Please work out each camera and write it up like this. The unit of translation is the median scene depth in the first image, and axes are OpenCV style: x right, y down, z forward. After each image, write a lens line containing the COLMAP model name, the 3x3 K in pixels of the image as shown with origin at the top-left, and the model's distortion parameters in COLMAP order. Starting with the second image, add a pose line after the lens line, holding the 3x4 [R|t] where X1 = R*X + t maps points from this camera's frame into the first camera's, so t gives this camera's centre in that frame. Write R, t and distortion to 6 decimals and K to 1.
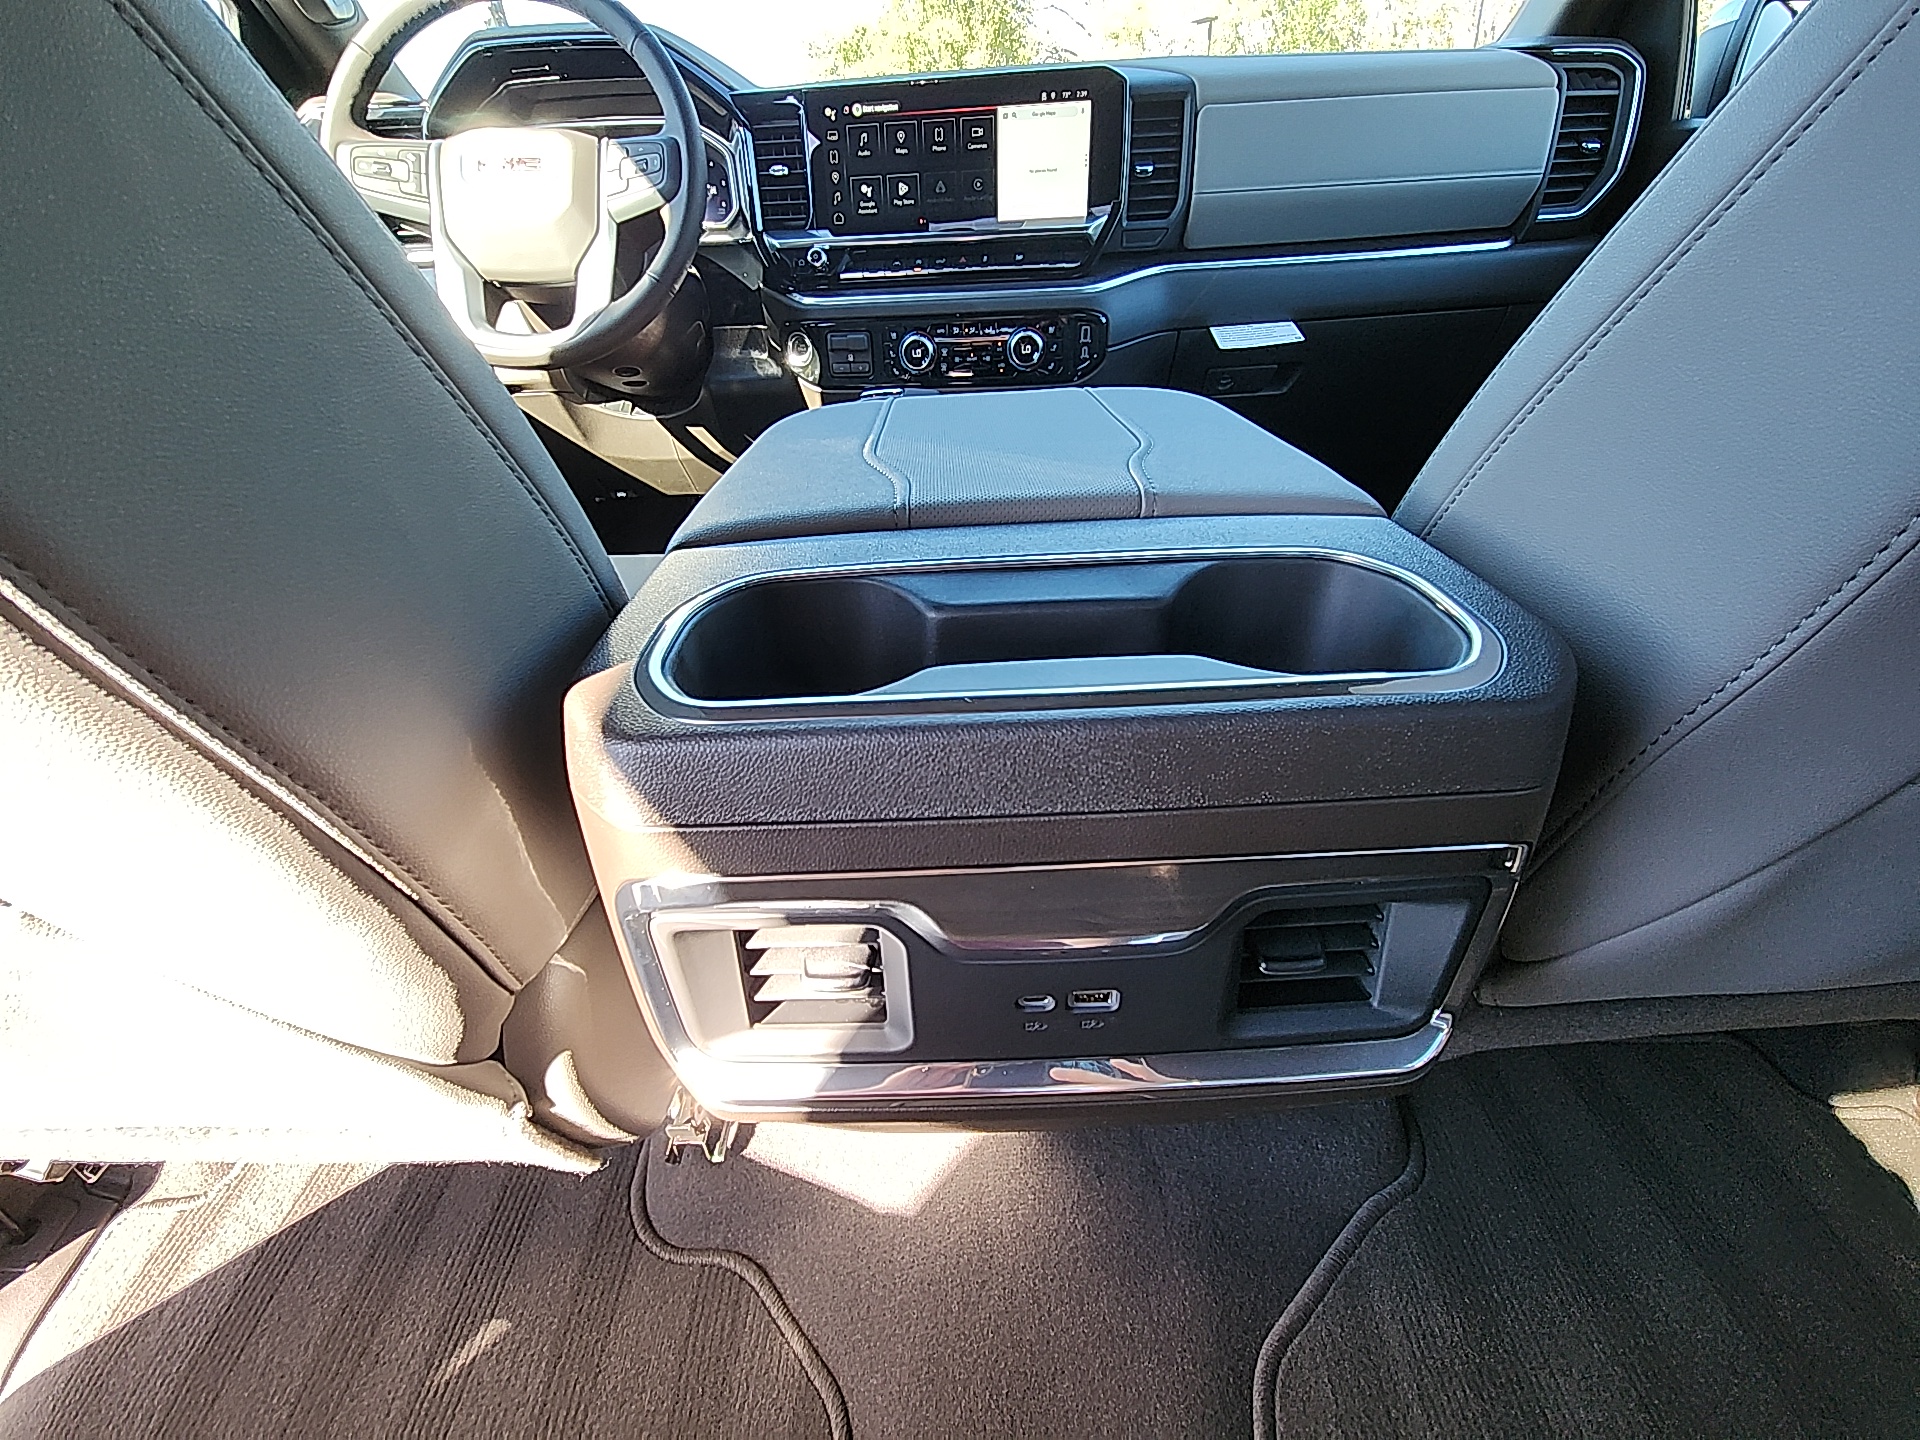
lens RADIAL K [[765.7, 0, 950.4], [0, 765.7, 702.8], [0, 0, 1]] dist [0.014990, -0.011524]
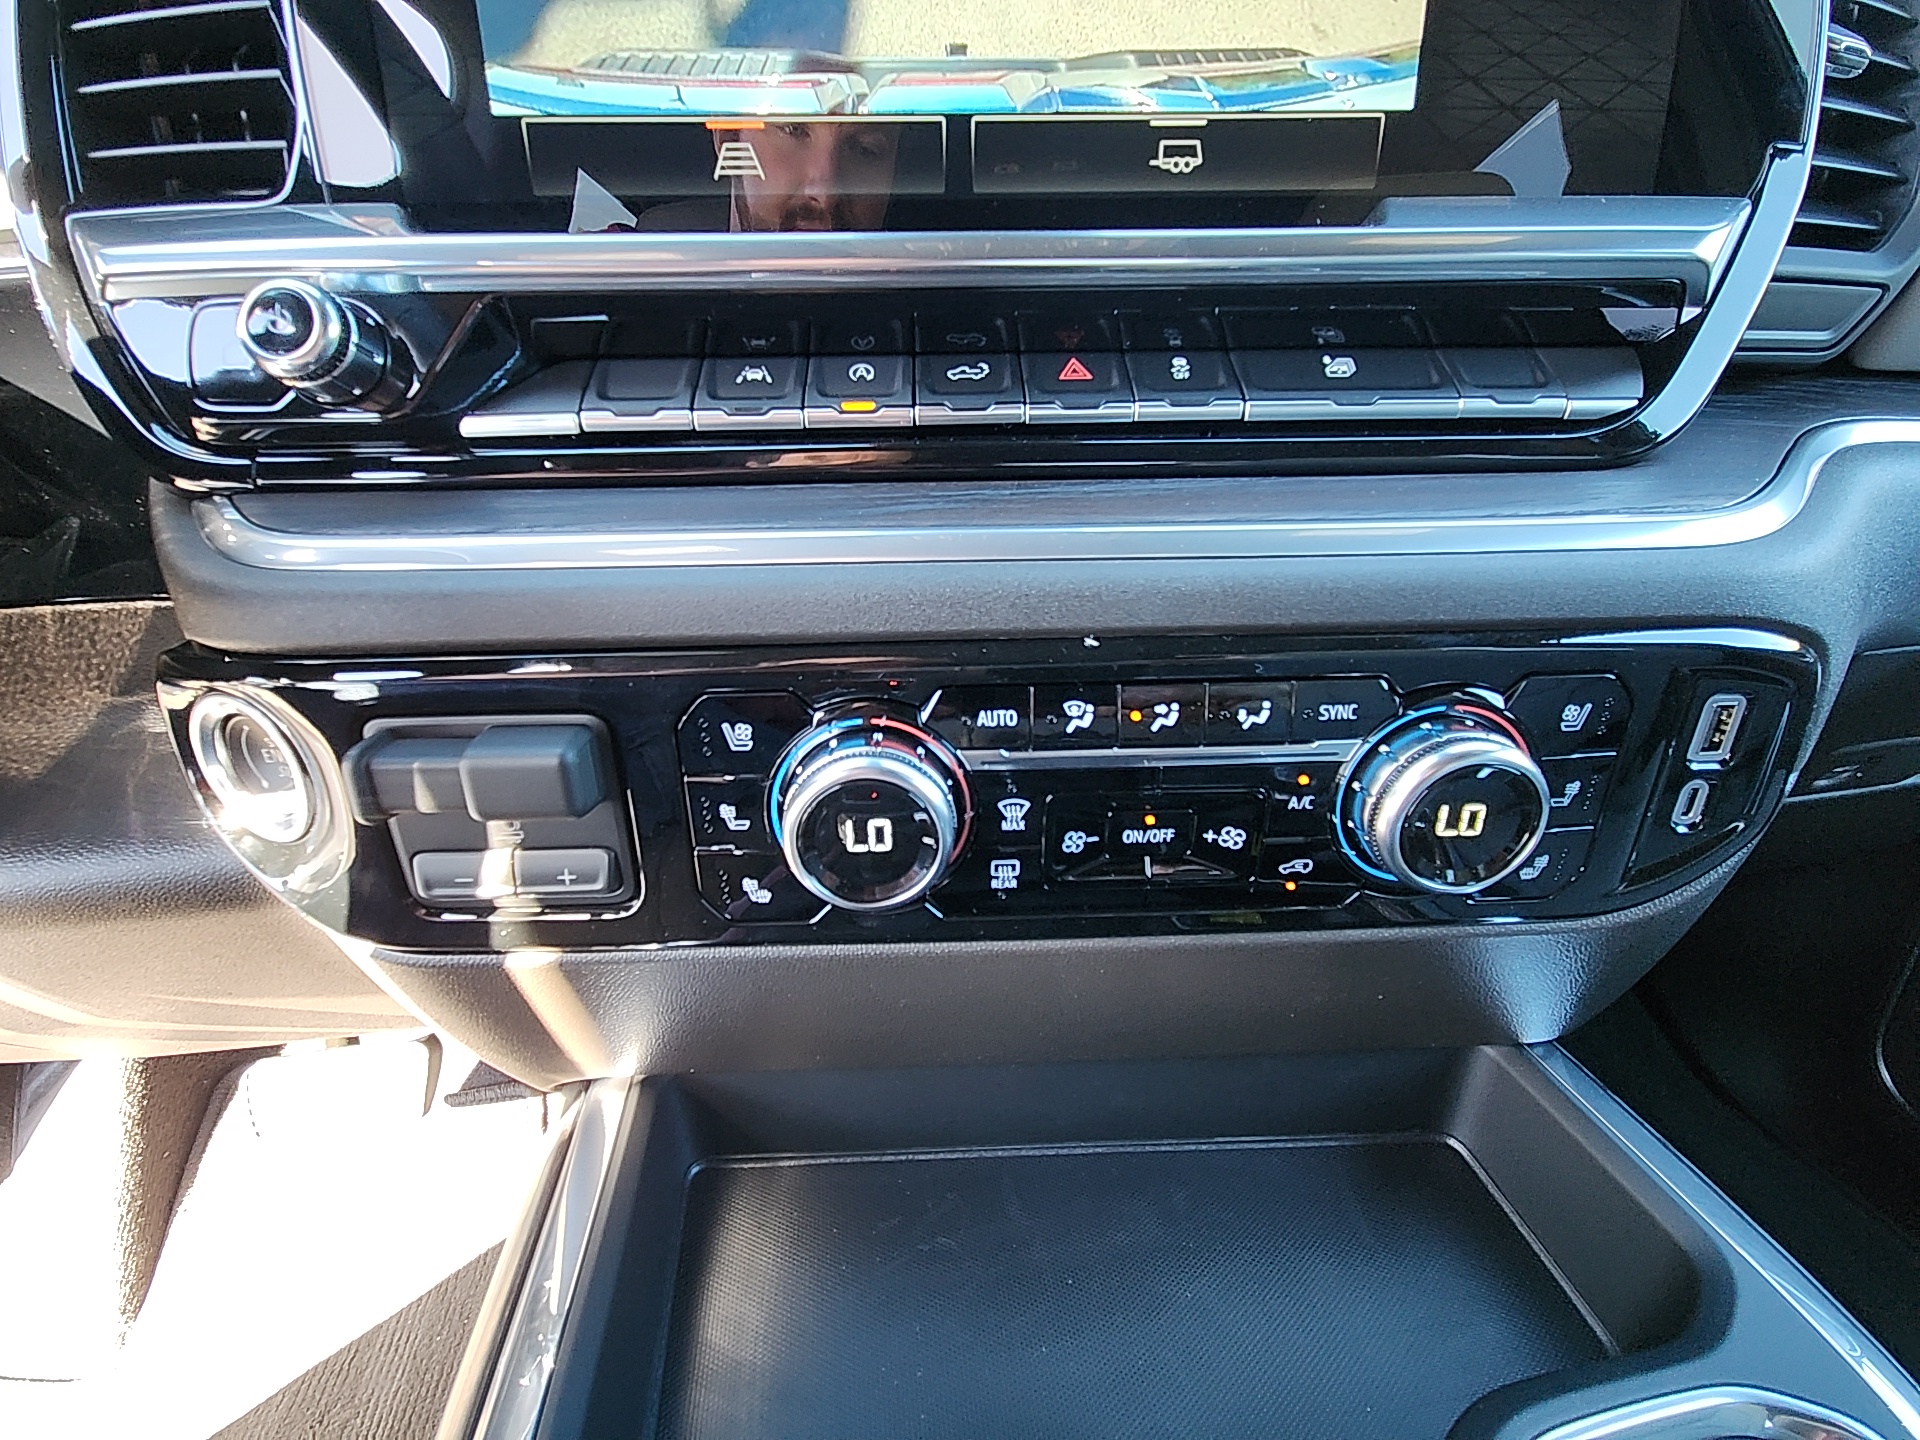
lens RADIAL K [[757.0, 0, 958.7], [0, 757.0, 701.2], [0, 0, 1]] dist [0.025509, -0.013410]
pose [[0.990291, -0.021981, 0.137259, -0.046592], [0.043173, 0.987222, -0.153389, -0.463498], [-0.132134, 0.157825, 0.978587, 0.828203]]
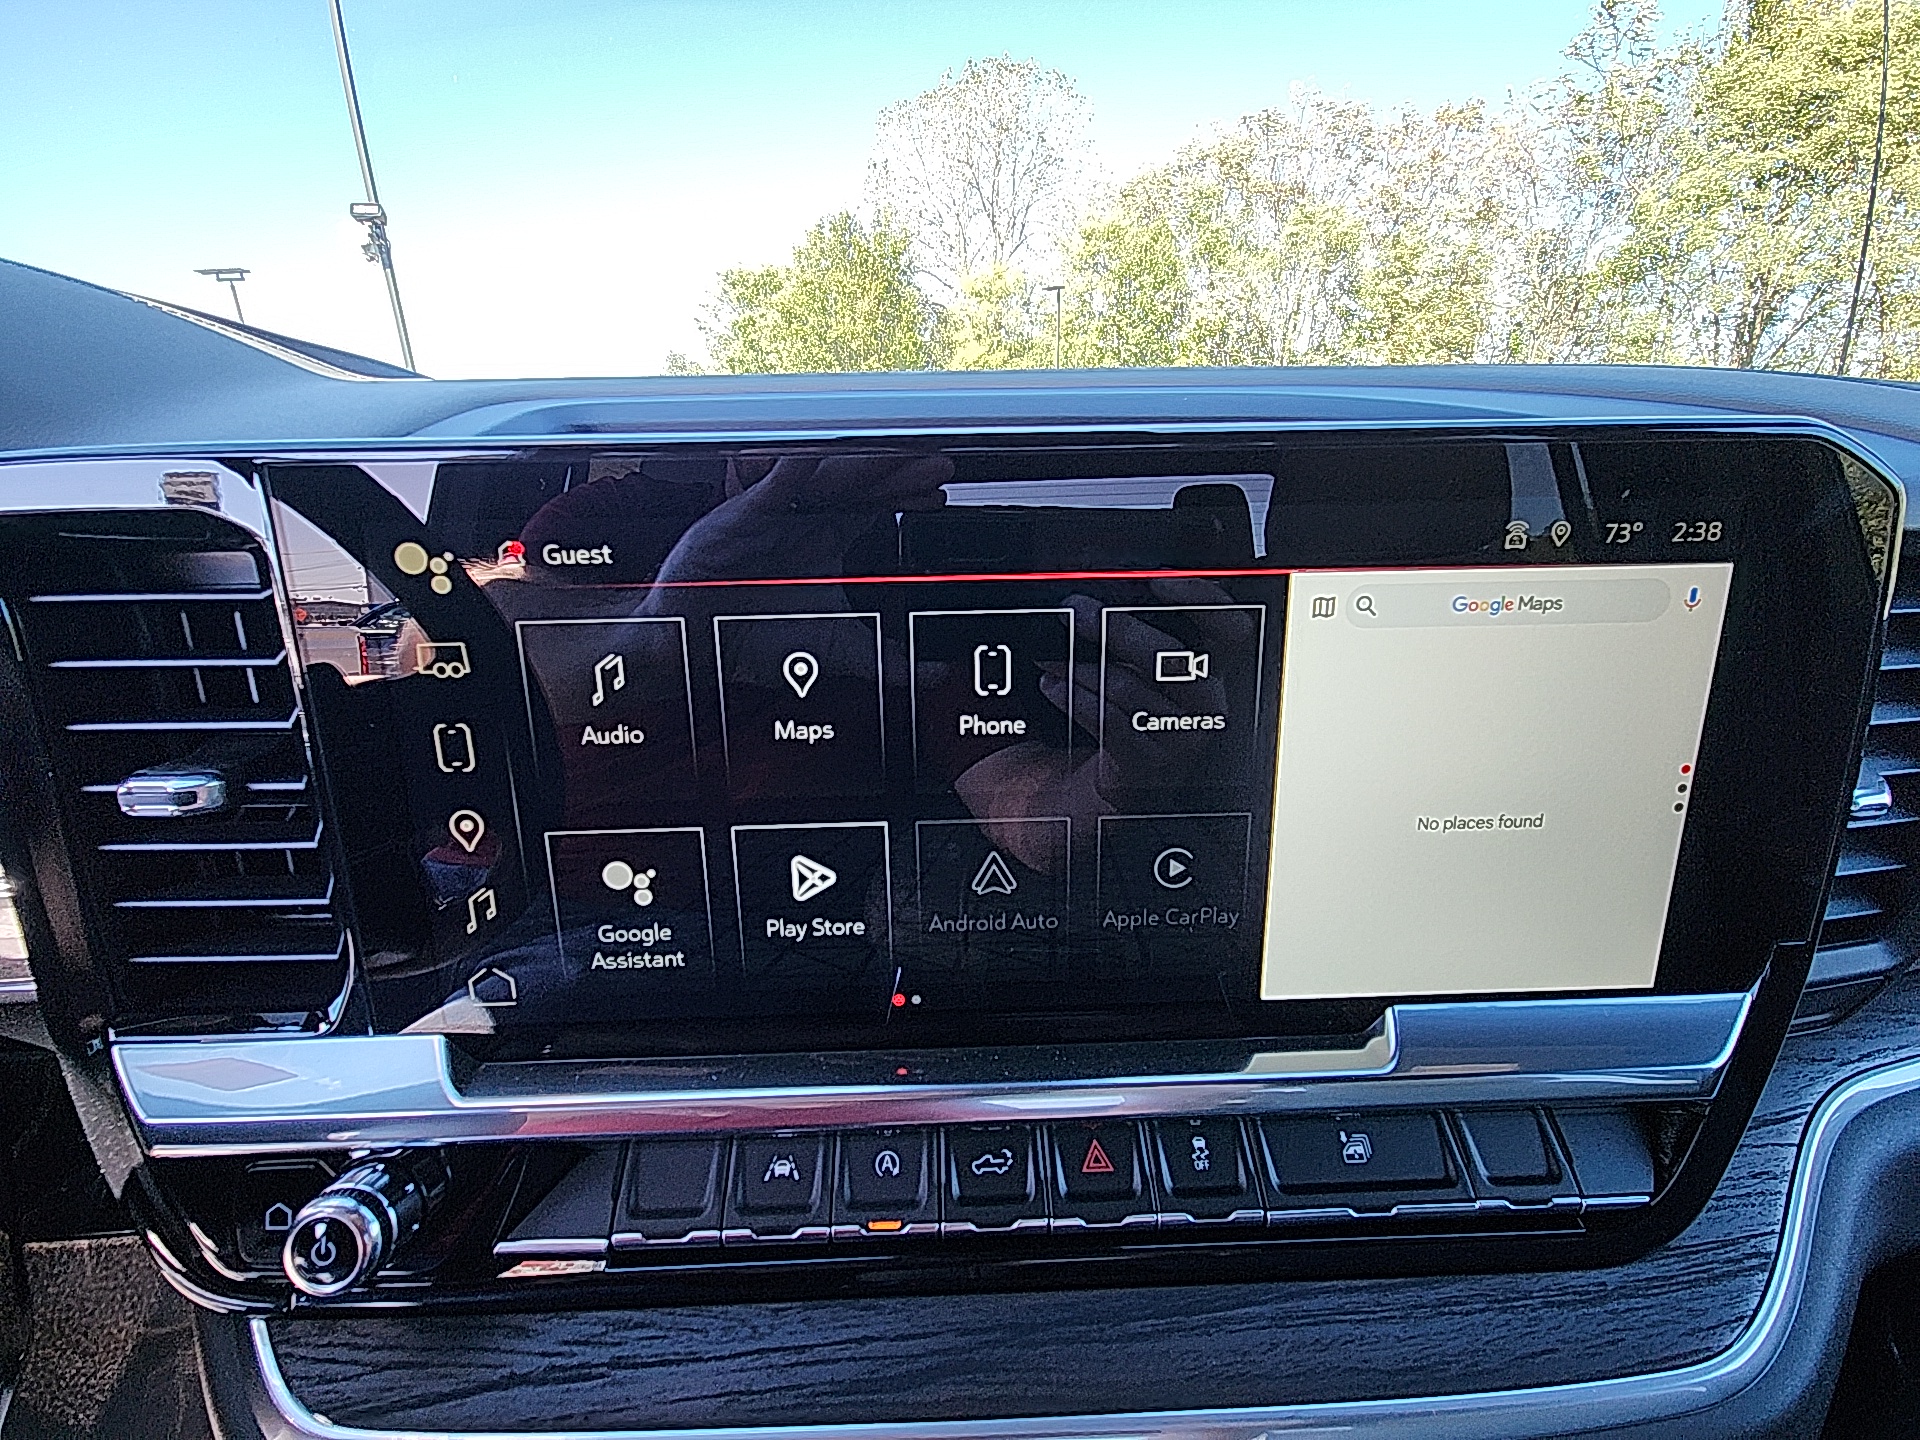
lens RADIAL K [[764.0, 0, 950.2], [0, 764.0, 706.1], [0, 0, 1]] dist [0.021109, -0.015871]
pose [[0.990135, -0.020225, 0.138650, -0.052125], [0.049854, 0.975625, -0.213708, -0.665735], [-0.130948, 0.218512, 0.967008, 0.783901]]
